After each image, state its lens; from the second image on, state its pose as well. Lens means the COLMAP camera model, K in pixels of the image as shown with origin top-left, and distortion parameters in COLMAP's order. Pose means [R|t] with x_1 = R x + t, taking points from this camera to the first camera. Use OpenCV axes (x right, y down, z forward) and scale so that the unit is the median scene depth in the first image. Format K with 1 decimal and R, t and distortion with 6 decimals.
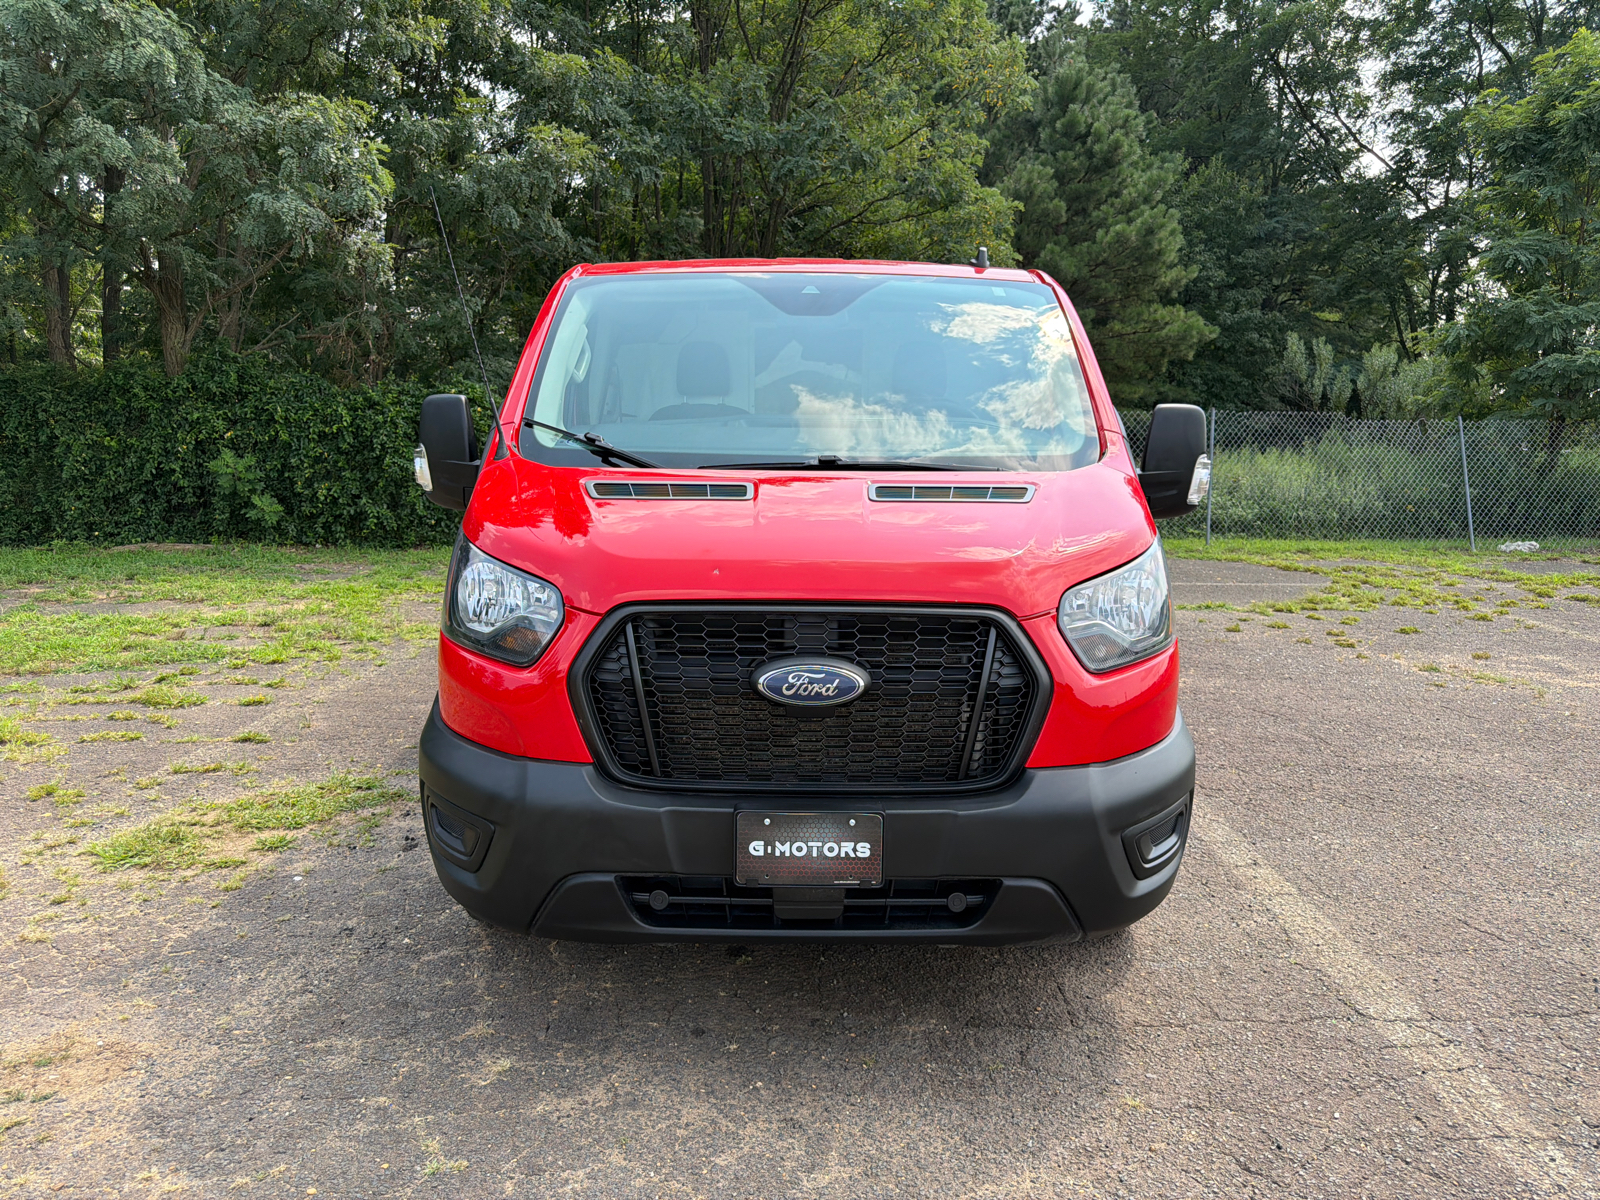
lens RADIAL K [[1145.2, 0, 792.0], [0, 1145.2, 591.3], [0, 0, 1]] dist [-0.002669, -0.005612]
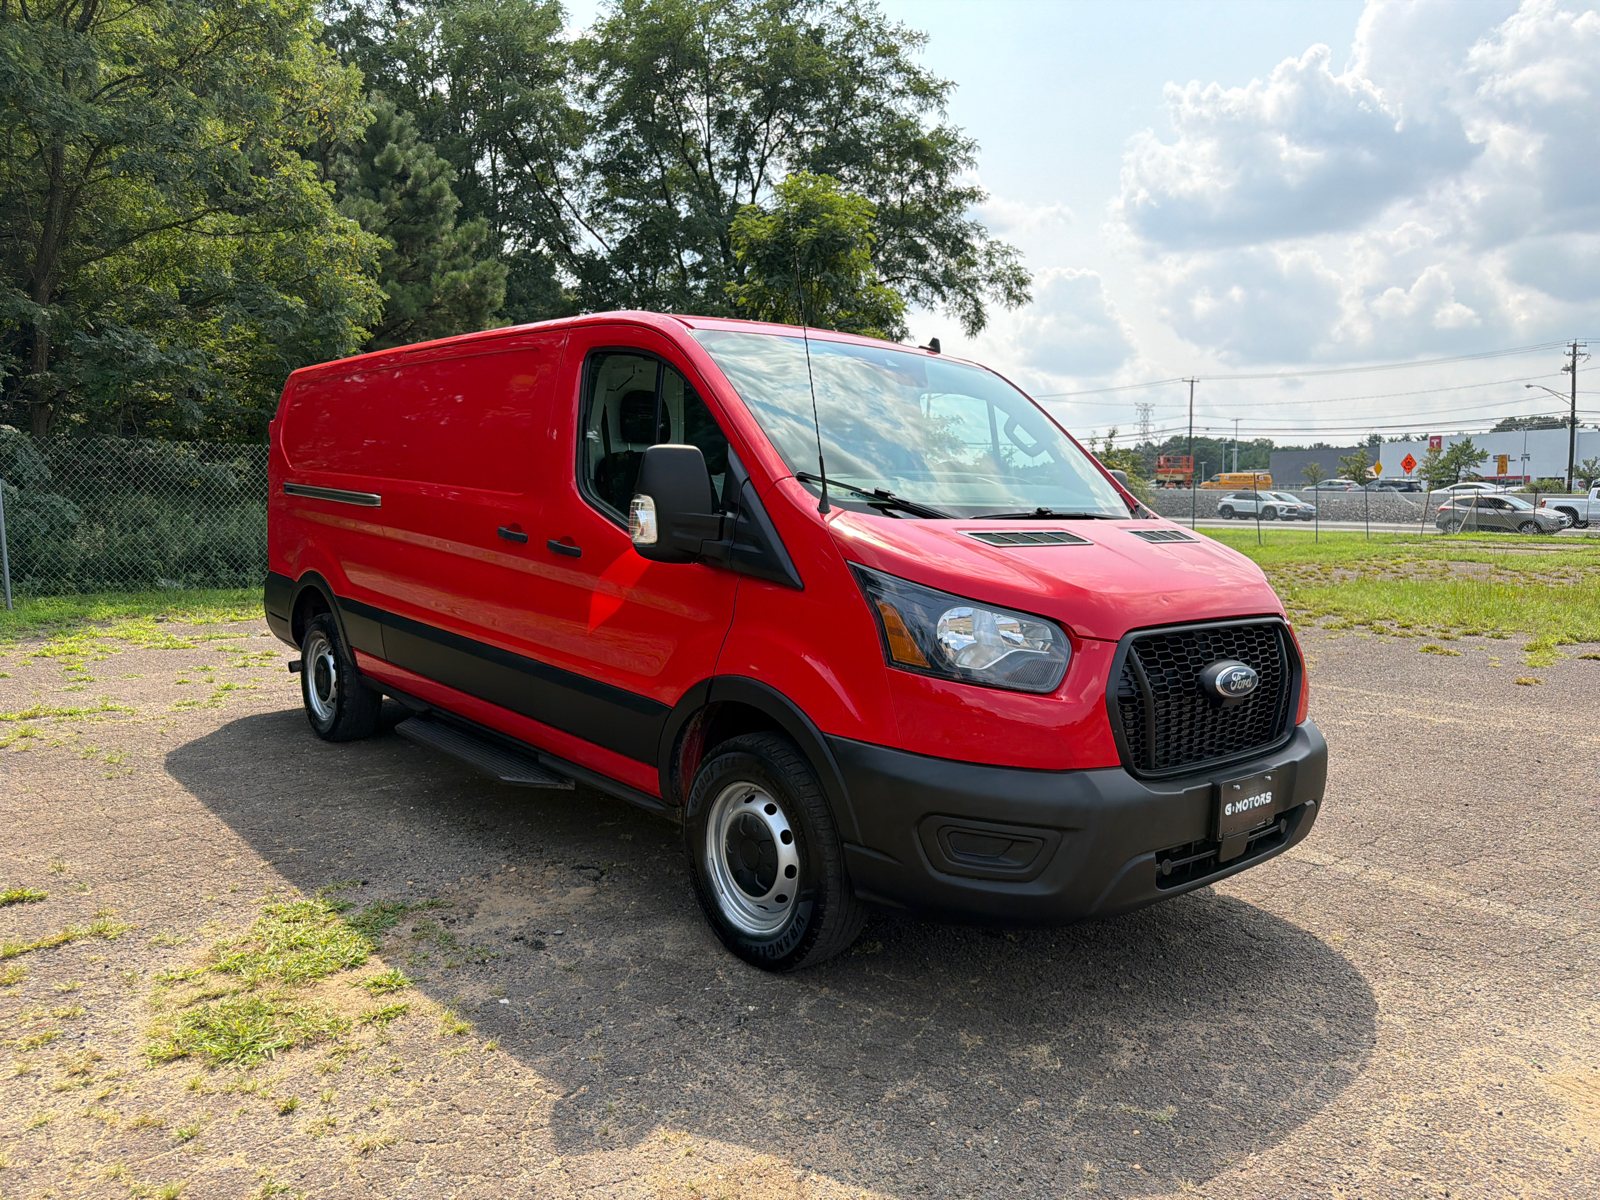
lens RADIAL K [[1131.6, 0, 810.5], [0, 1131.6, 611.6], [0, 0, 1]] dist [0.034769, -0.049807]
pose [[0.761419, -0.054978, 0.645924, -1.179790], [0.066966, 0.997737, 0.005983, -0.039724], [-0.644792, 0.038700, 0.763378, 0.293500]]
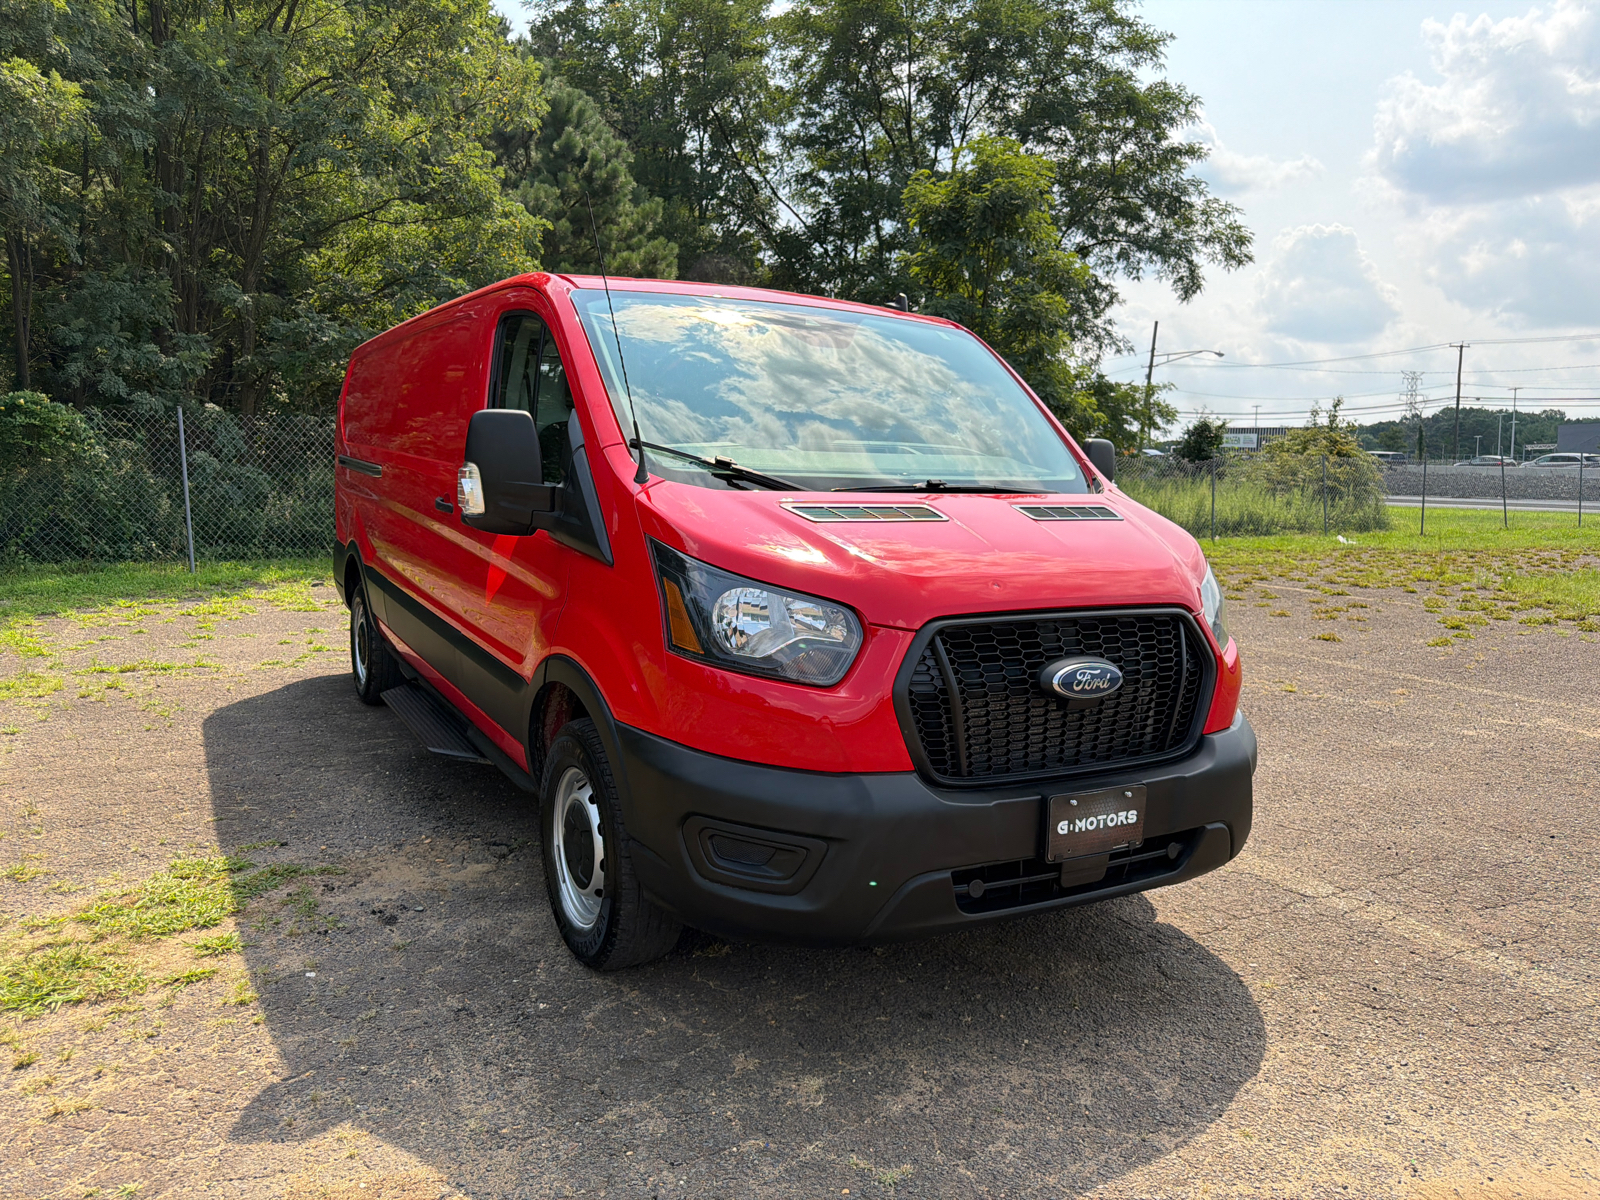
lens RADIAL K [[1148.6, 0, 803.0], [0, 1148.6, 596.6], [0, 0, 1]] dist [0.000380, -0.004363]
pose [[0.873654, -0.039550, 0.484937, -0.768809], [0.043996, 0.999029, 0.002215, -0.017711], [-0.484554, 0.019400, 0.874546, 0.119132]]
